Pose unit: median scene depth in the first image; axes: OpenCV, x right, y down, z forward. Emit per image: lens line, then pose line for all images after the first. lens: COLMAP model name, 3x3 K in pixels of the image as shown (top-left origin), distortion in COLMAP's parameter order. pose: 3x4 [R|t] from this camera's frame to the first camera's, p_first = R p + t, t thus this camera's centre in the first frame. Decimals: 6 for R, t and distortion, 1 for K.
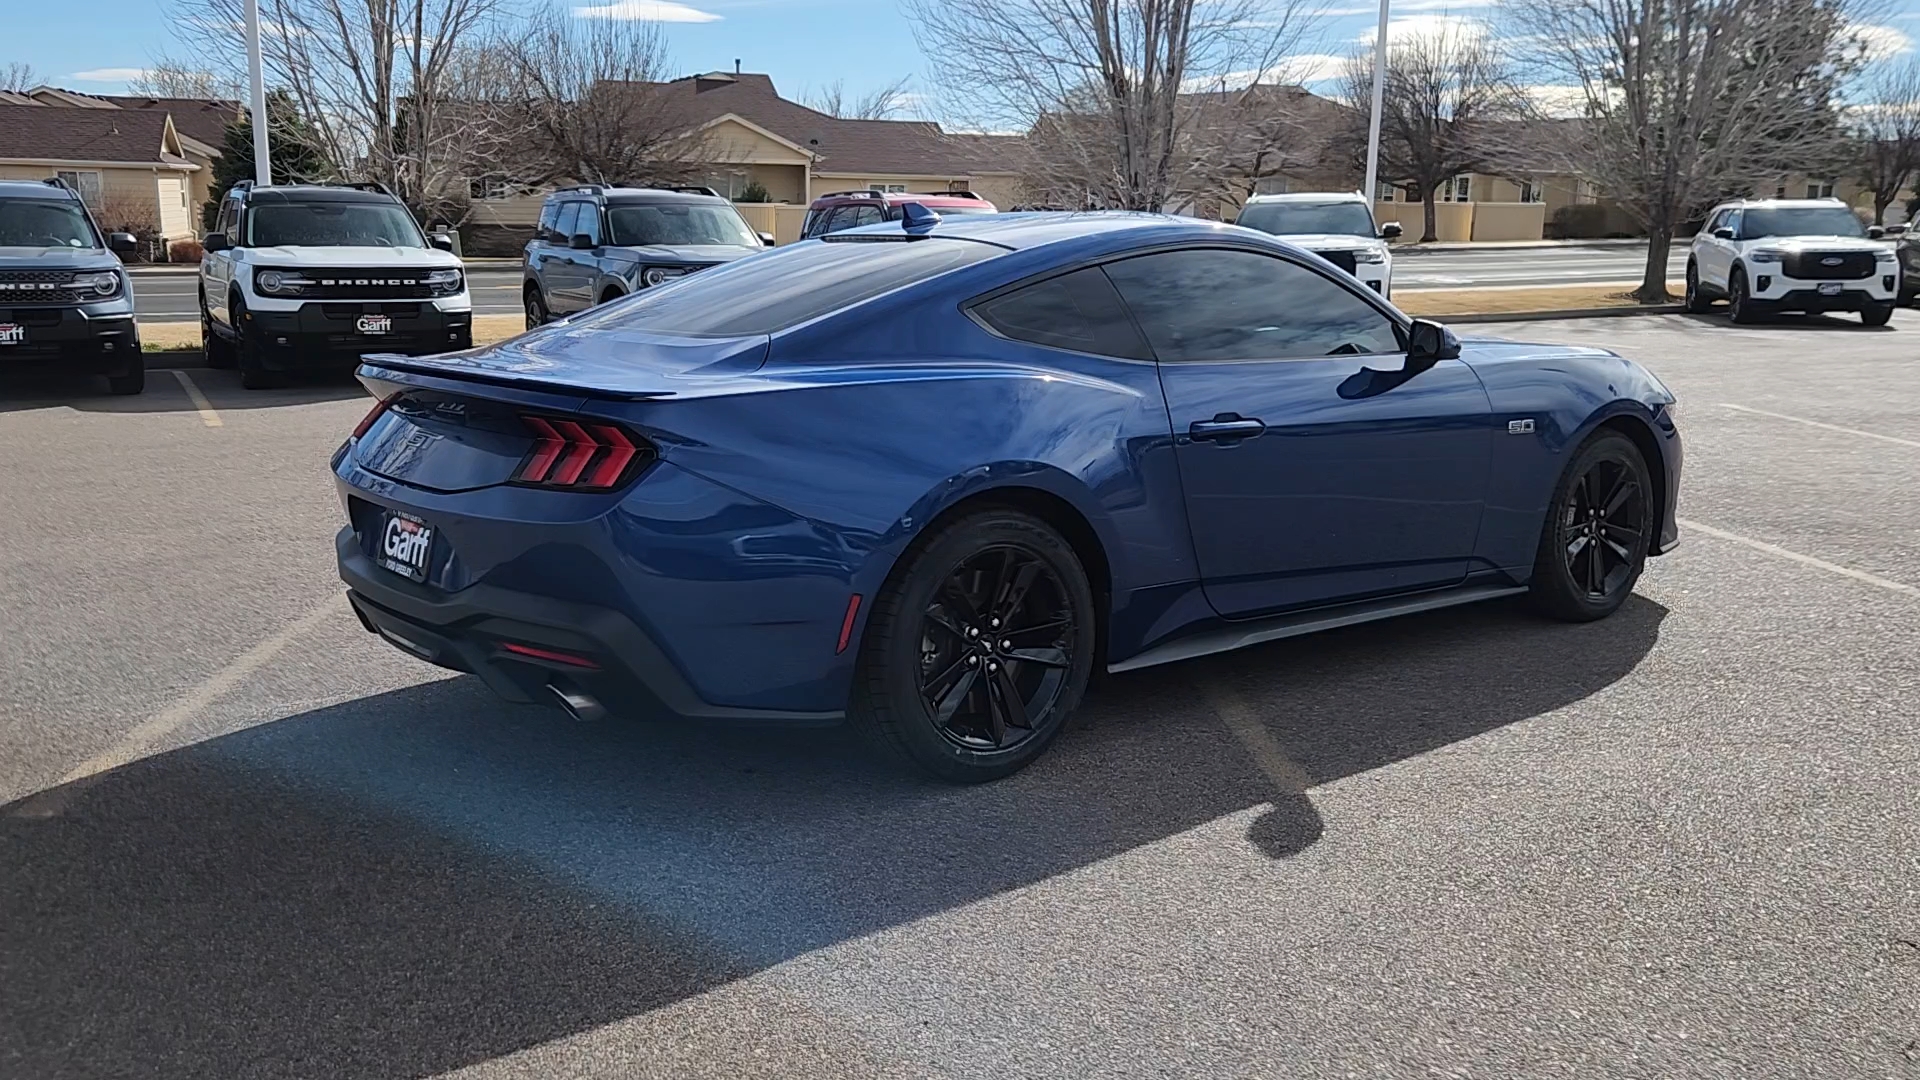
lens RADIAL K [[1623.2, 0, 948.3], [0, 1623.2, 553.0], [0, 0, 1]] dist [0.029270, -0.021891]
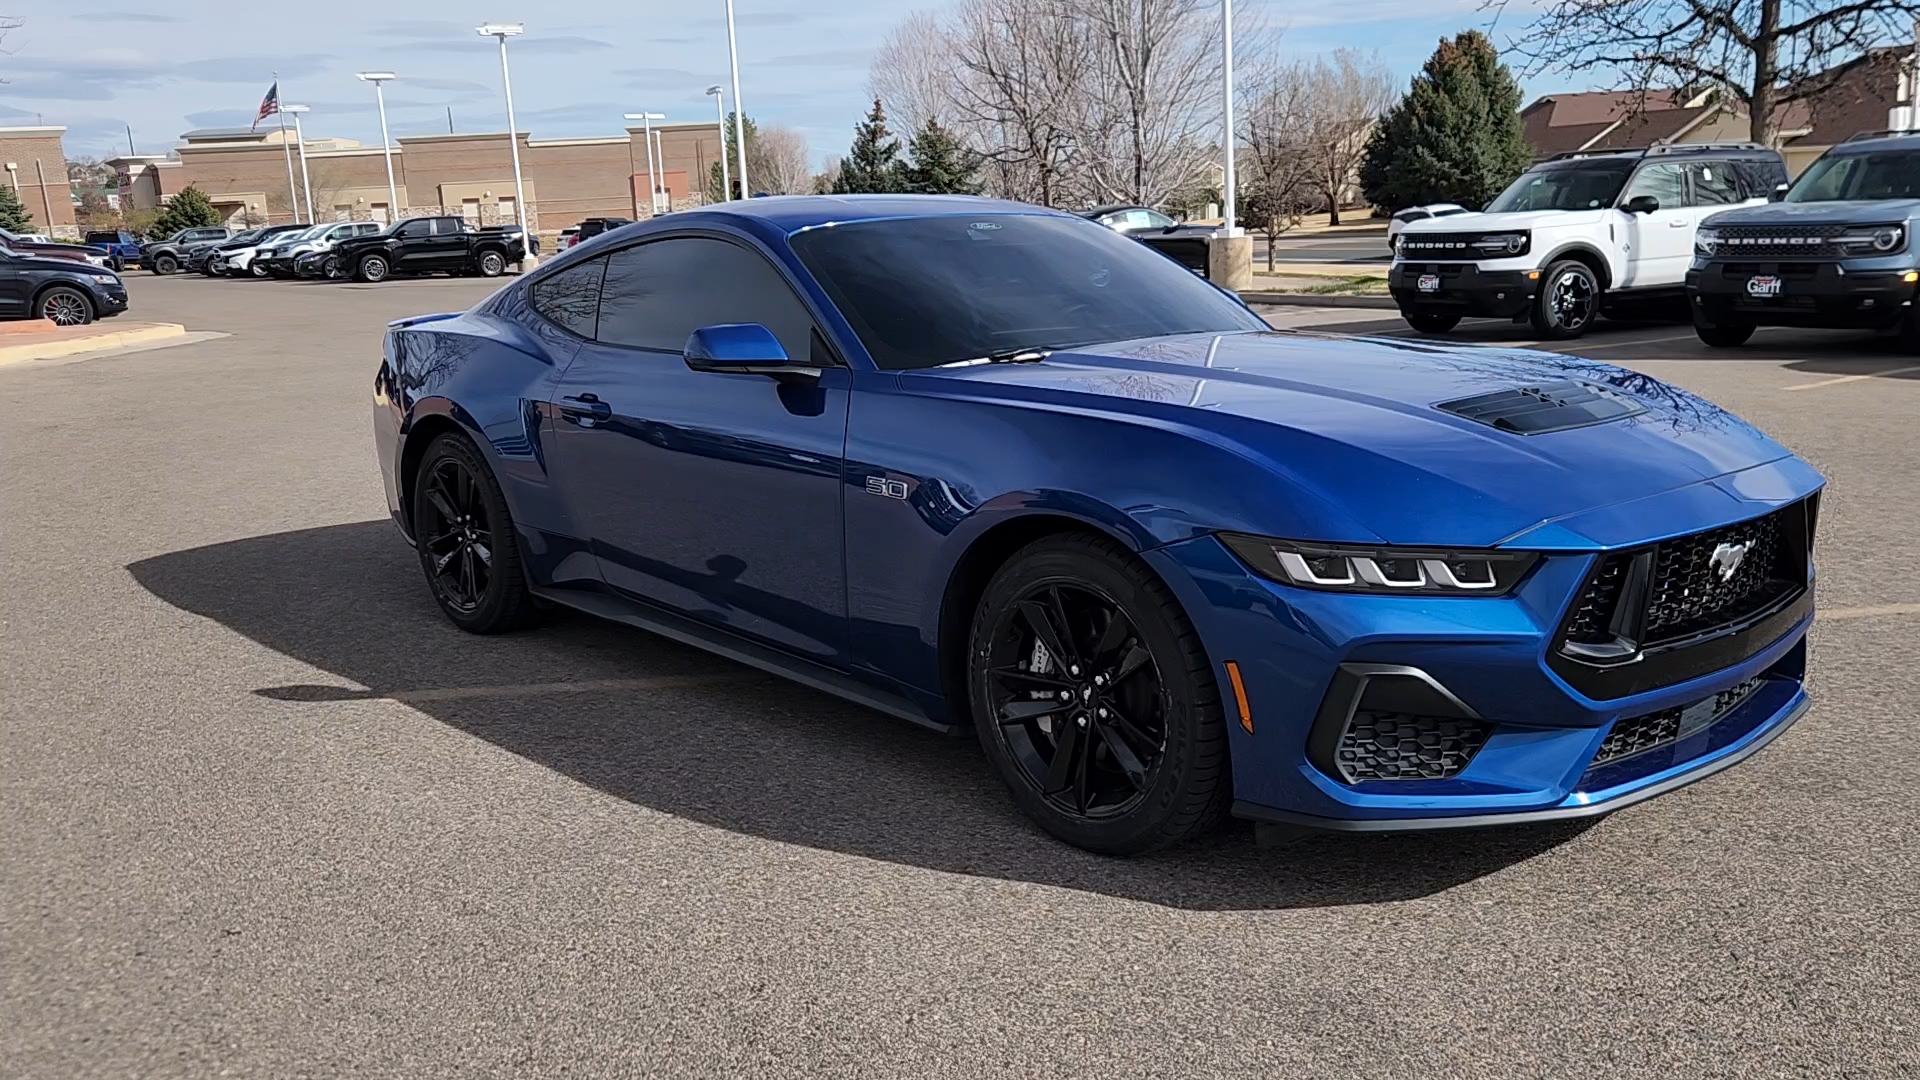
lens RADIAL K [[1623.2, 0, 948.3], [0, 1623.2, 553.0], [0, 0, 1]] dist [0.029270, -0.021891]
pose [[0.063437, 0.198297, -0.978087, 0.376405], [-0.159961, 0.969410, 0.186163, -0.066485], [0.985083, 0.144647, 0.093216, 0.343932]]
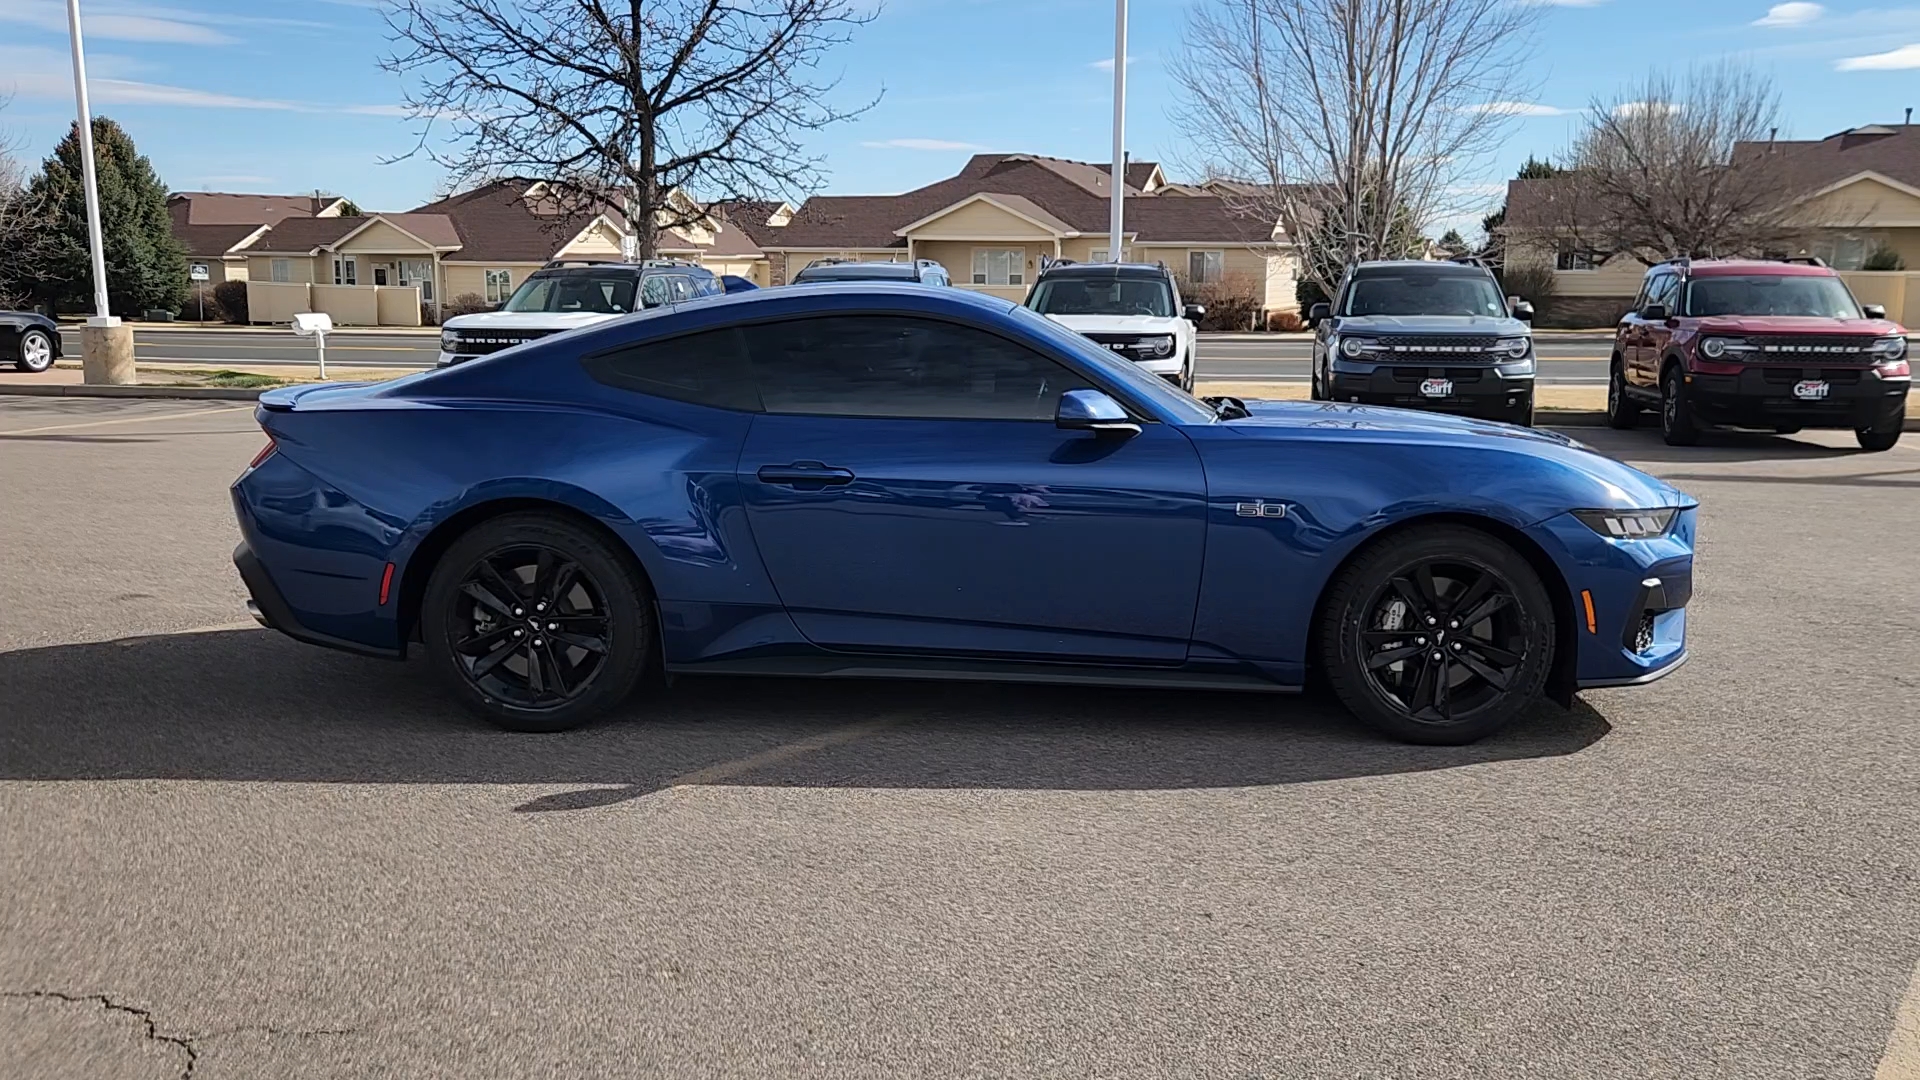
lens RADIAL K [[1622.8, 0, 949.0], [0, 1622.8, 554.1], [0, 0, 1]] dist [0.025491, -0.003010]
pose [[0.767485, 0.102550, -0.632811, 0.288079], [-0.129040, 0.991631, 0.004197, -0.011902], [0.627945, 0.078437, 0.774295, 0.059679]]
